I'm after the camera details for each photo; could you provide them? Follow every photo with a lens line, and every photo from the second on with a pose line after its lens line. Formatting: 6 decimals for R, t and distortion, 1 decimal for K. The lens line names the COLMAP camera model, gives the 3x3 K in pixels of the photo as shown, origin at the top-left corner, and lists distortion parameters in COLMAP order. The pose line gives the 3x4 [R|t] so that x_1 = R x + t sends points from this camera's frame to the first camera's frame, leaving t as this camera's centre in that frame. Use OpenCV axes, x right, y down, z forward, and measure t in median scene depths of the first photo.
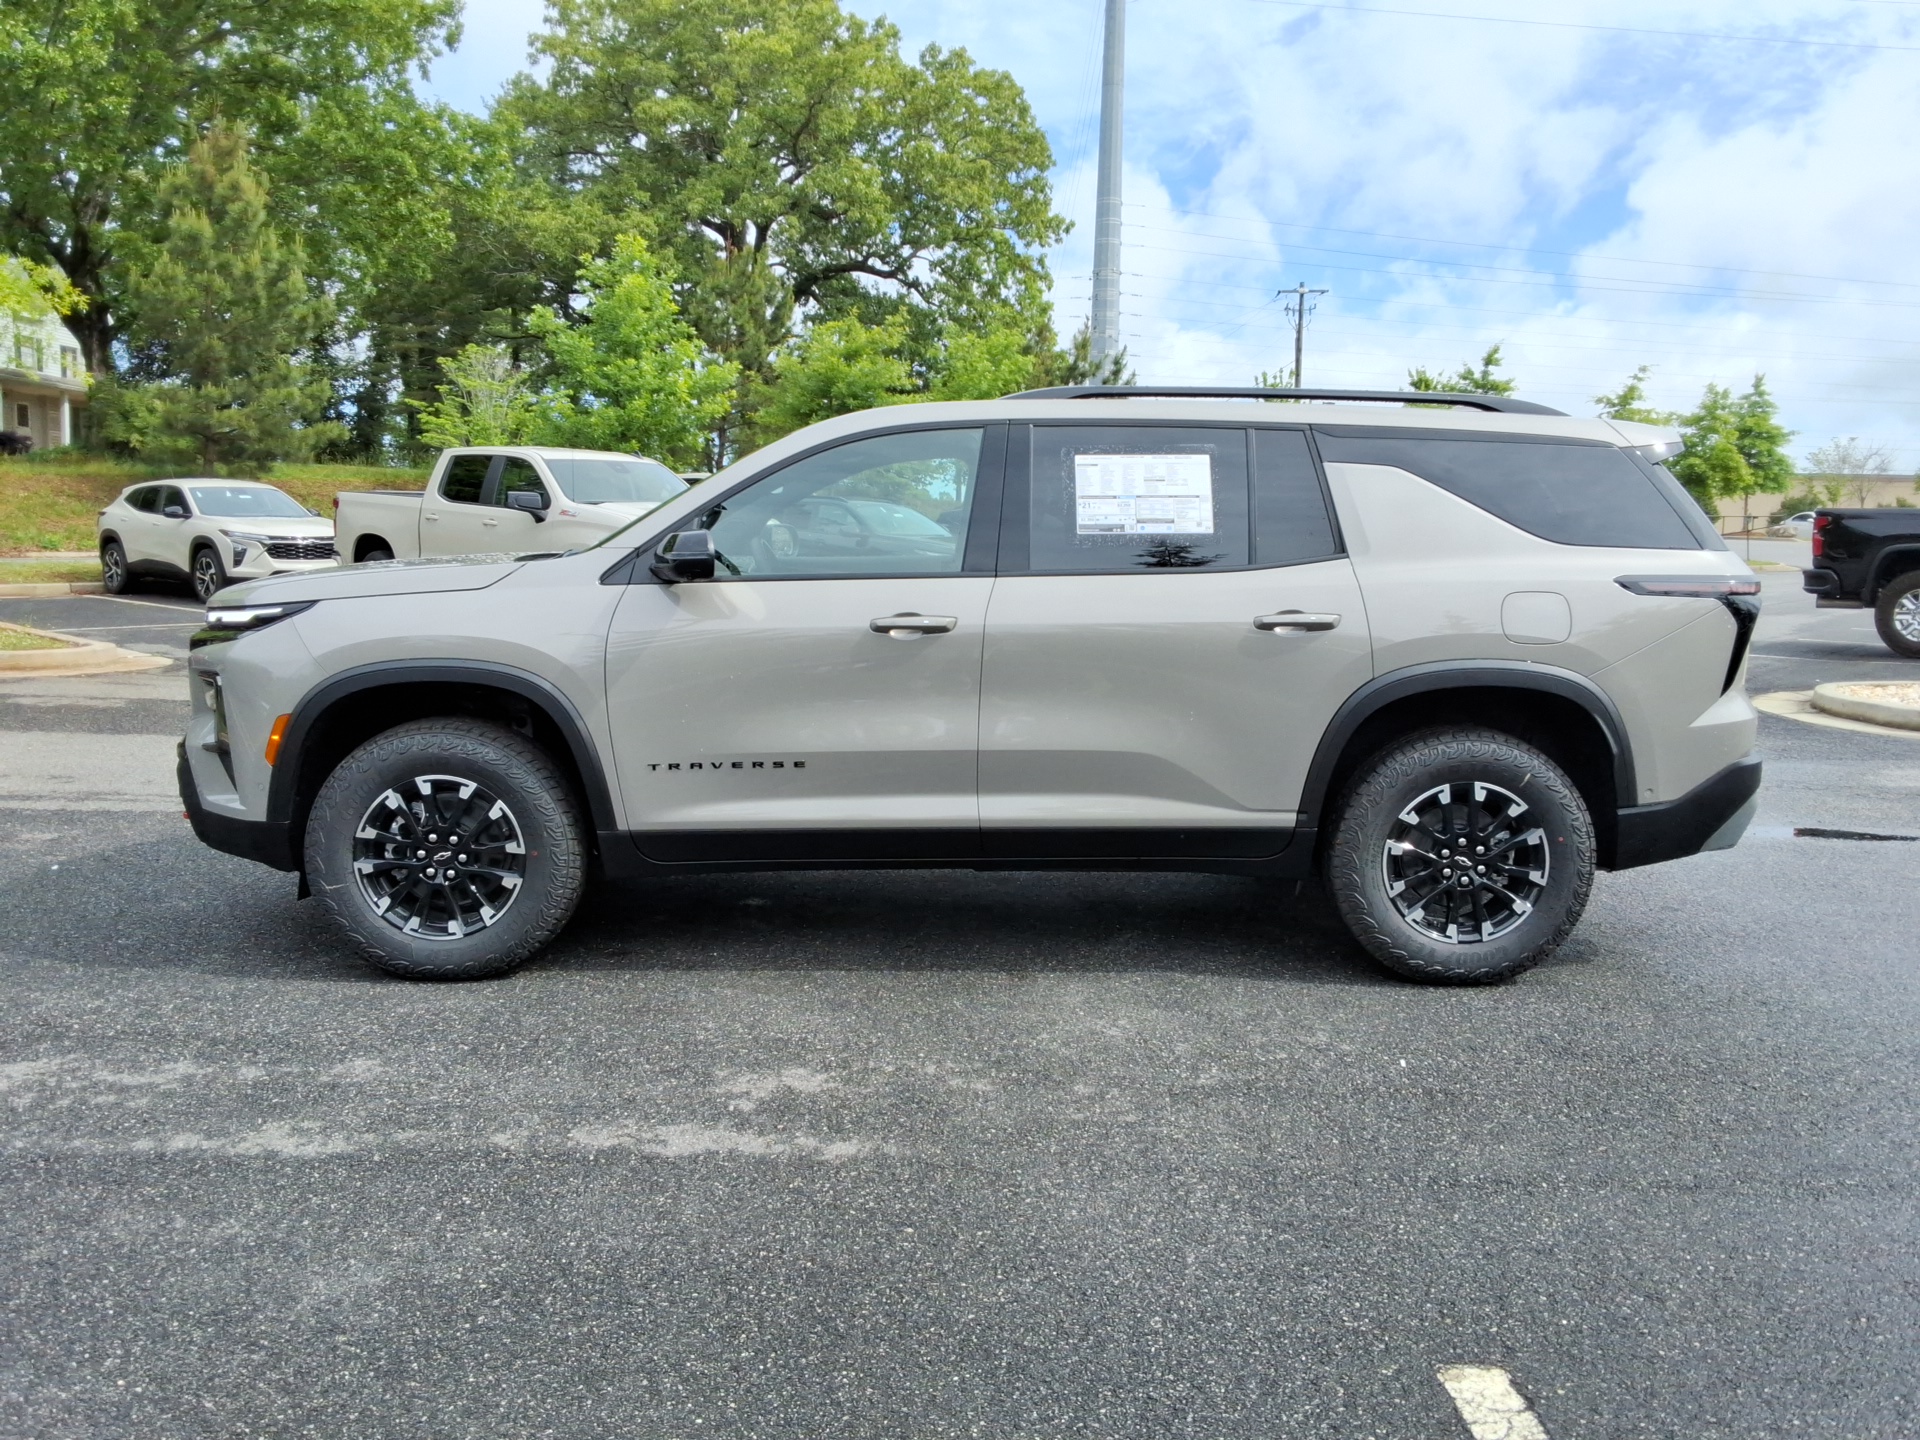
lens RADIAL K [[1545.5, 0, 973.7], [0, 1545.5, 696.6], [0, 0, 1]] dist [0.123046, -0.197749]
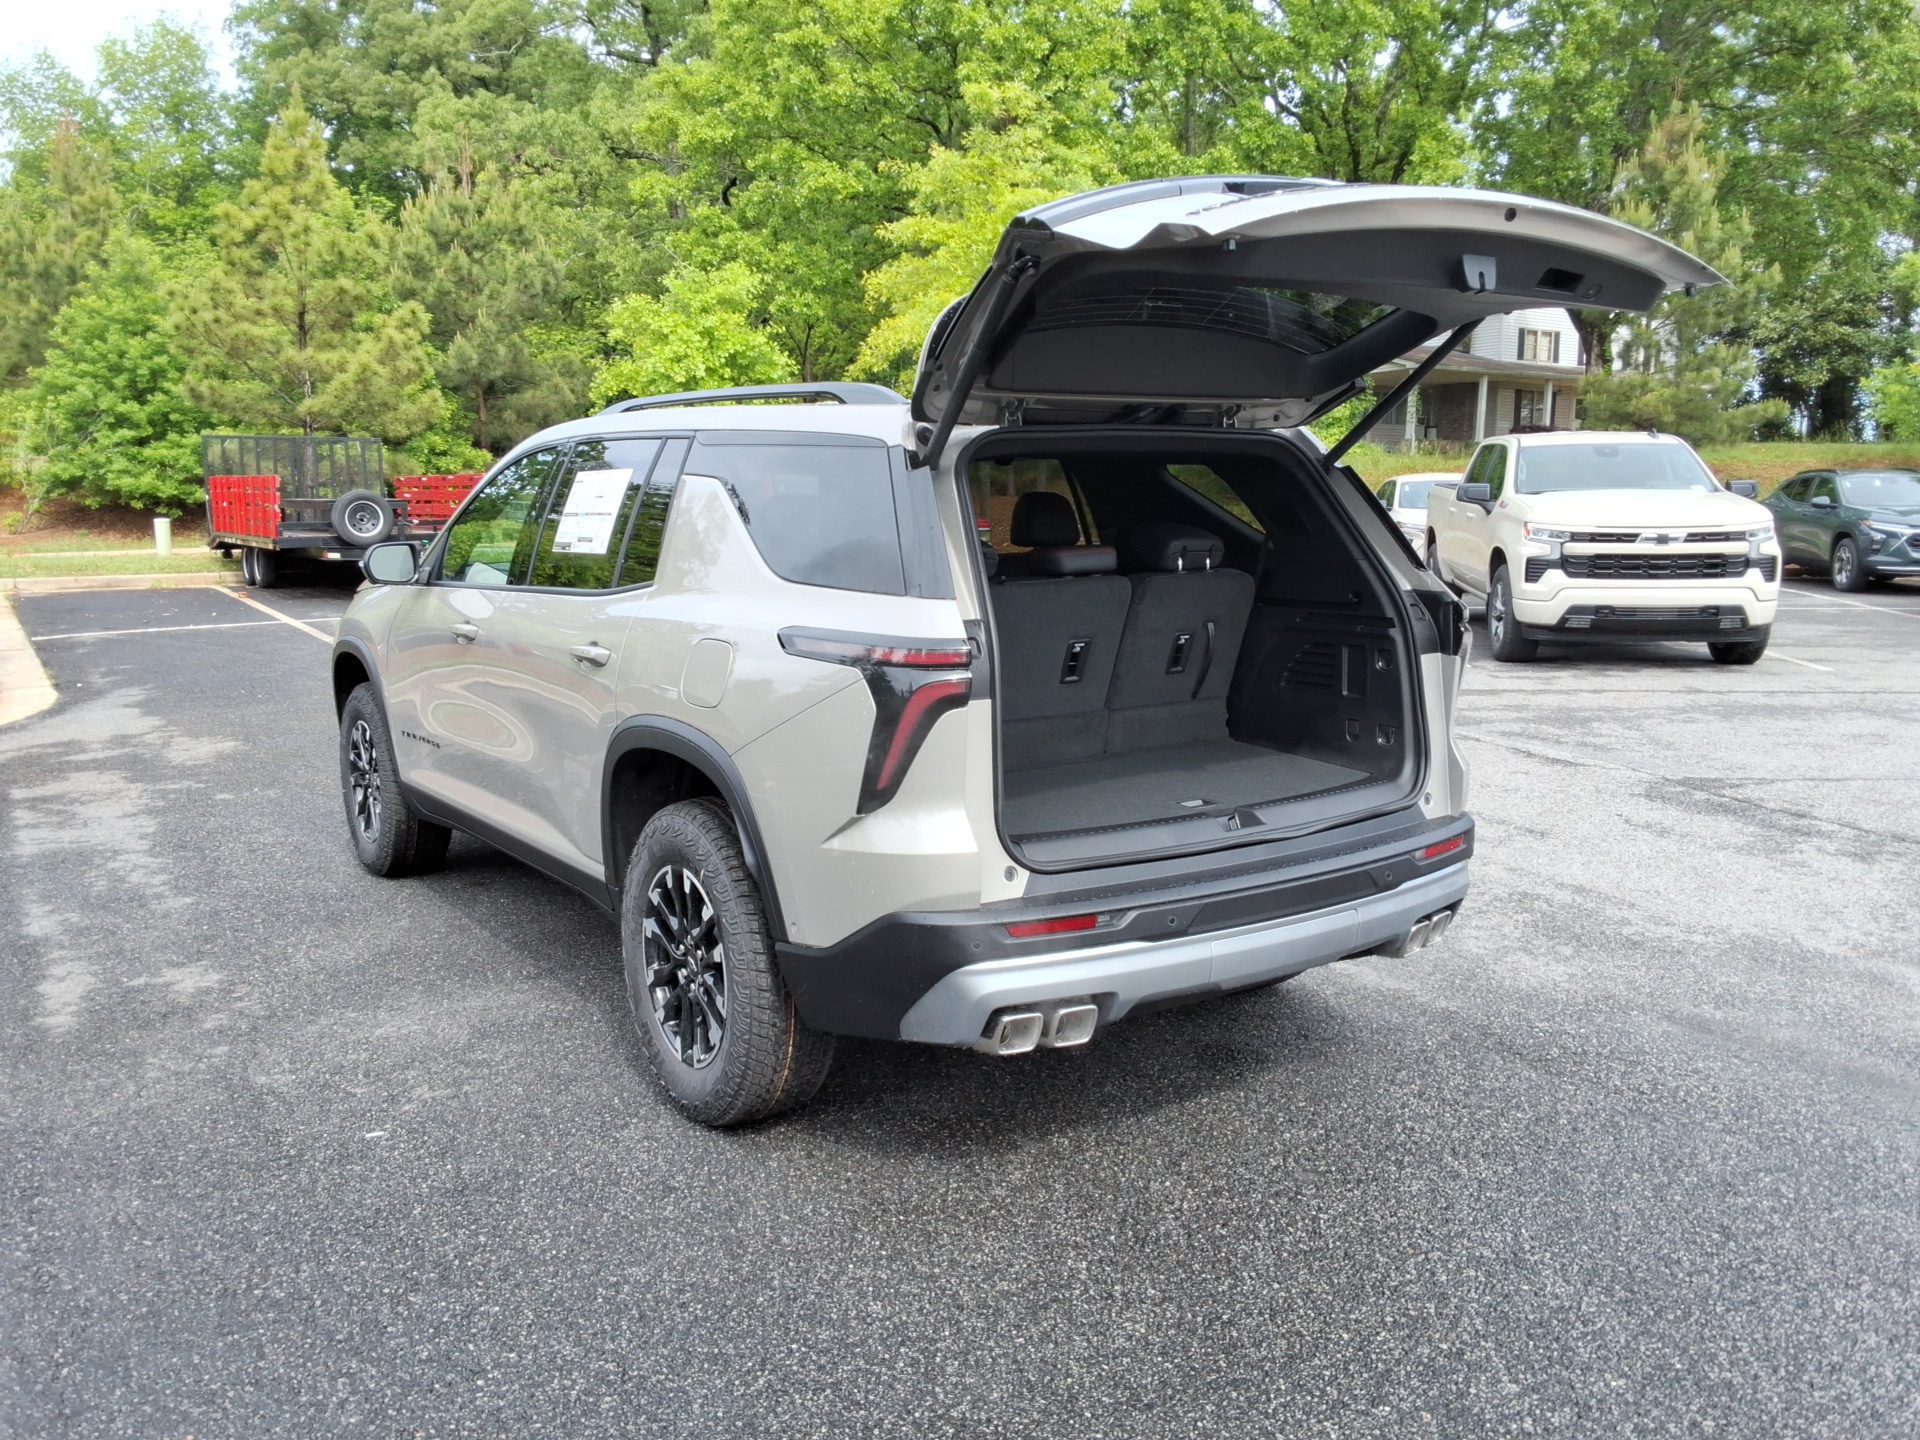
lens RADIAL K [[1545.5, 0, 973.7], [0, 1545.5, 696.6], [0, 0, 1]] dist [0.123046, -0.197749]
pose [[0.549643, 0.094307, -0.830059, 1.047620], [-0.084356, 0.994795, 0.057165, -0.091433], [0.831130, 0.038601, 0.554737, 0.662490]]
